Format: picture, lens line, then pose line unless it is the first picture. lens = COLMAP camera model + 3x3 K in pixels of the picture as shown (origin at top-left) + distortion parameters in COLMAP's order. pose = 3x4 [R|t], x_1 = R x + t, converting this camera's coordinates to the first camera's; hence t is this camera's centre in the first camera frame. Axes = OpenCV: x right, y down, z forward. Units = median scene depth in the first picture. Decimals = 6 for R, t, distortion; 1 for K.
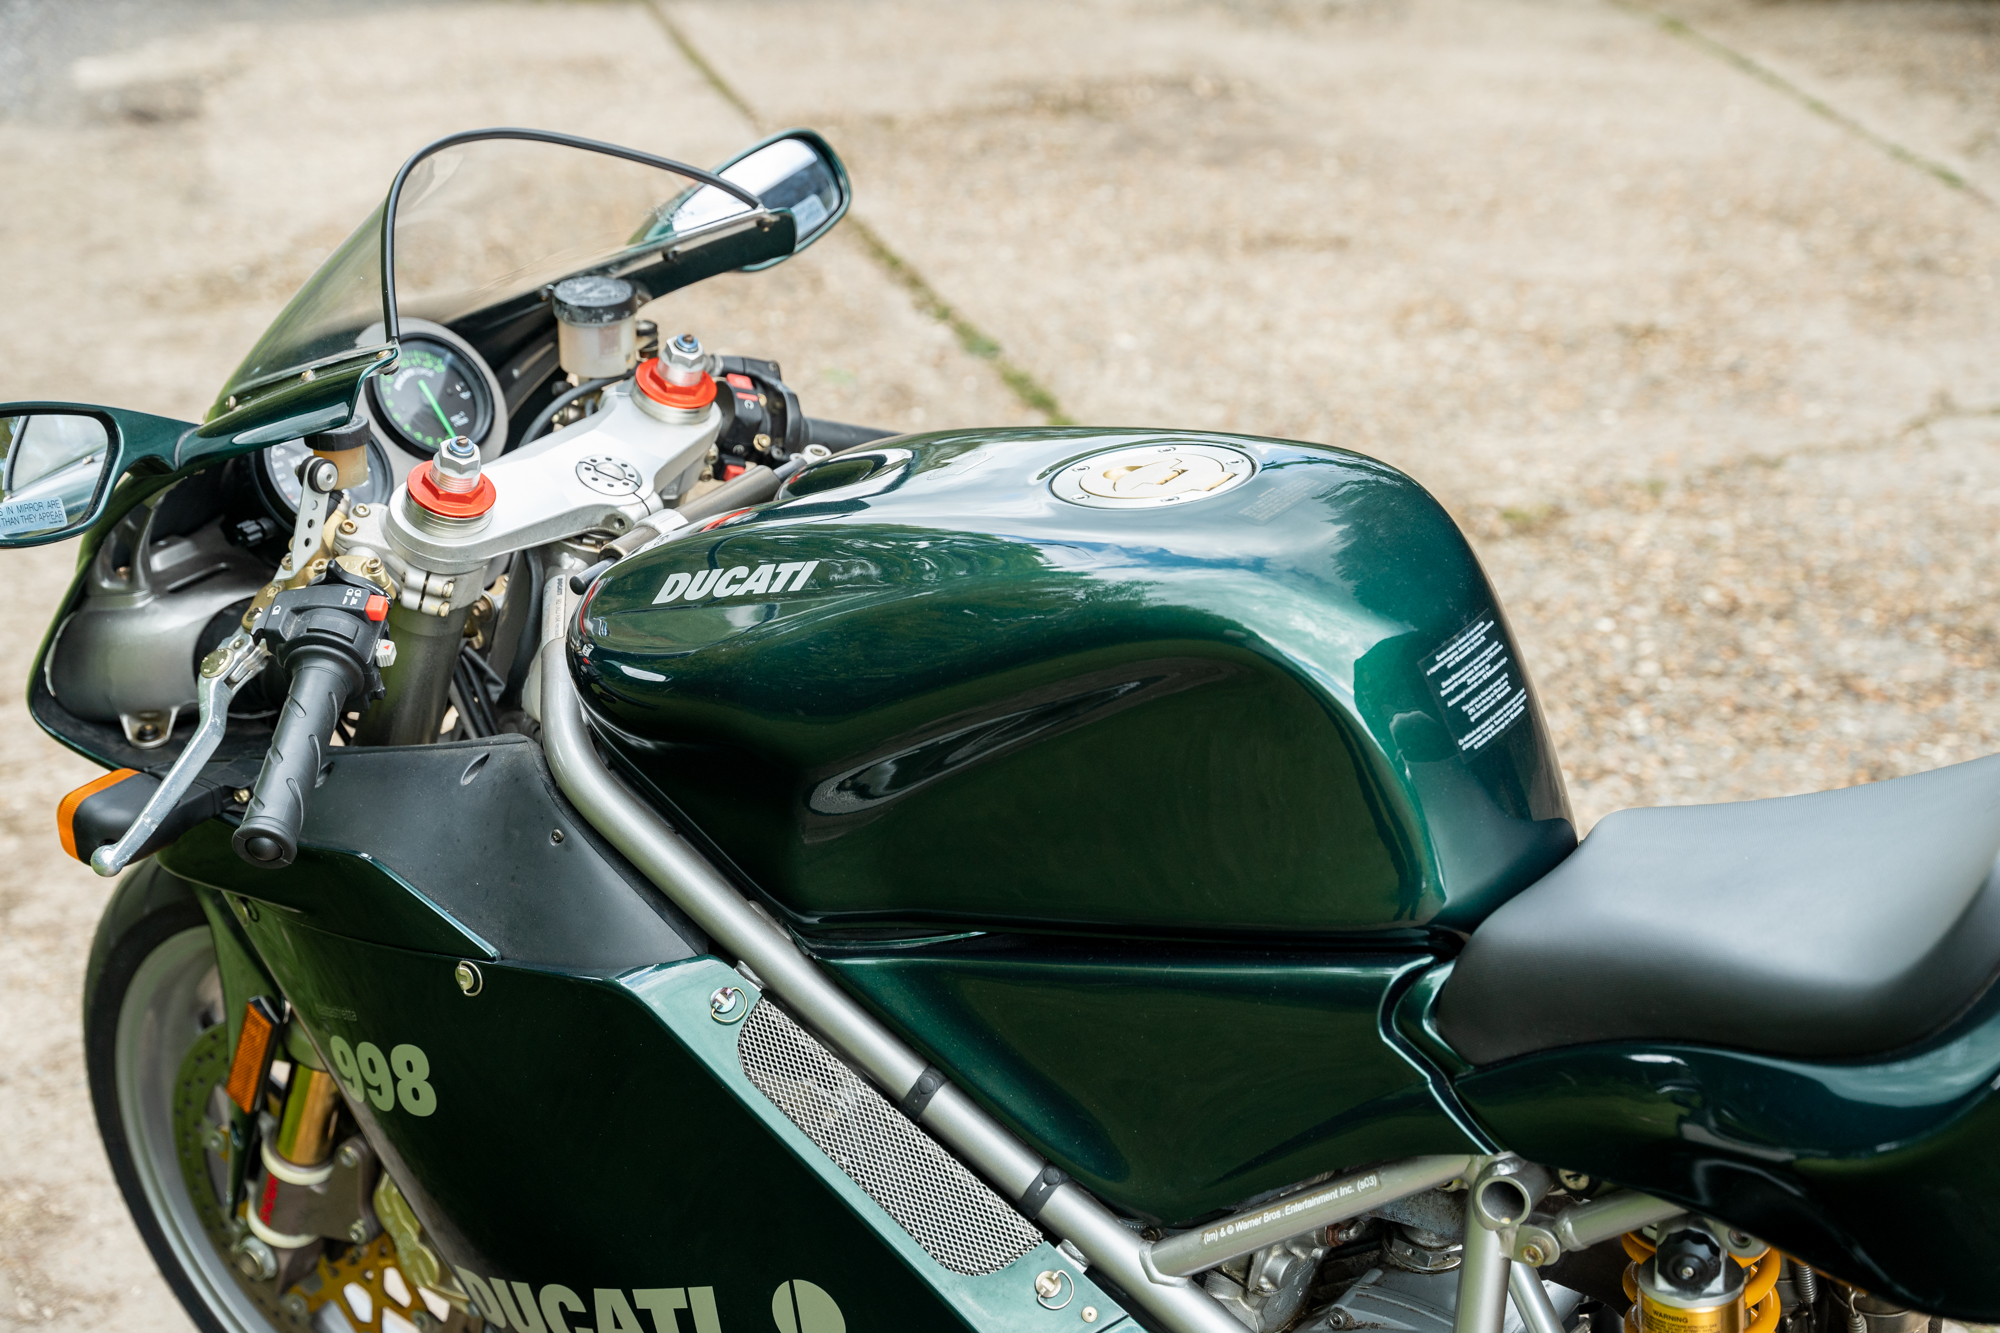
lens RADIAL K [[2903.9, 0, 1000.0], [0, 2903.9, 666.5], [0, 0, 1]] dist [0.009217, -0.004033]
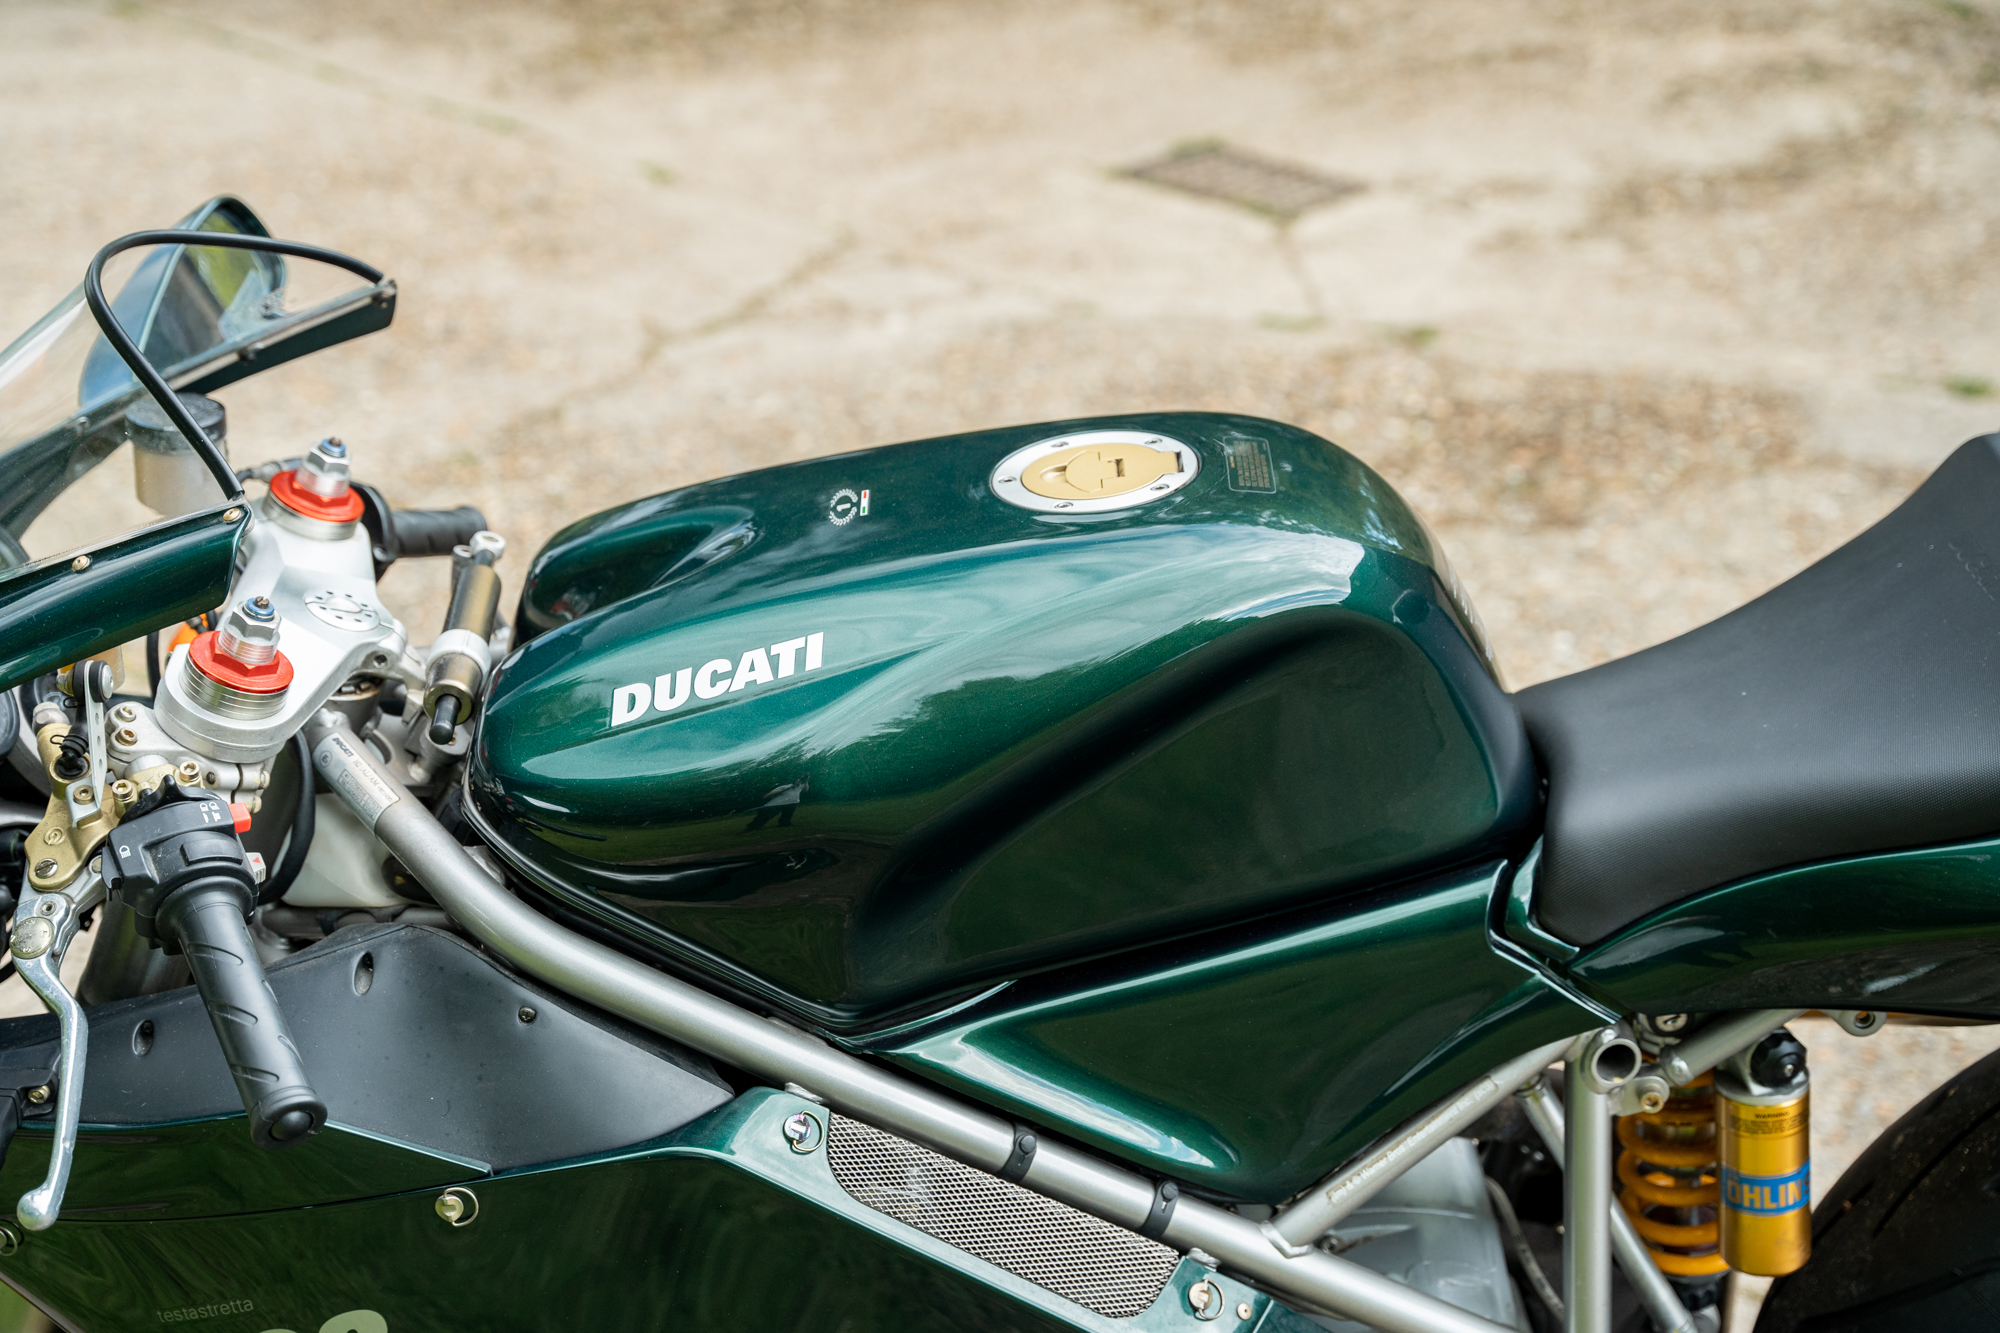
lens RADIAL K [[2903.9, 0, 1000.0], [0, 2903.9, 666.5], [0, 0, 1]] dist [0.009217, -0.004033]
pose [[0.817251, -0.229123, 0.528775, -0.488846], [0.223392, 0.971776, 0.075814, -0.080196], [-0.531222, 0.056165, 0.845369, 0.188032]]
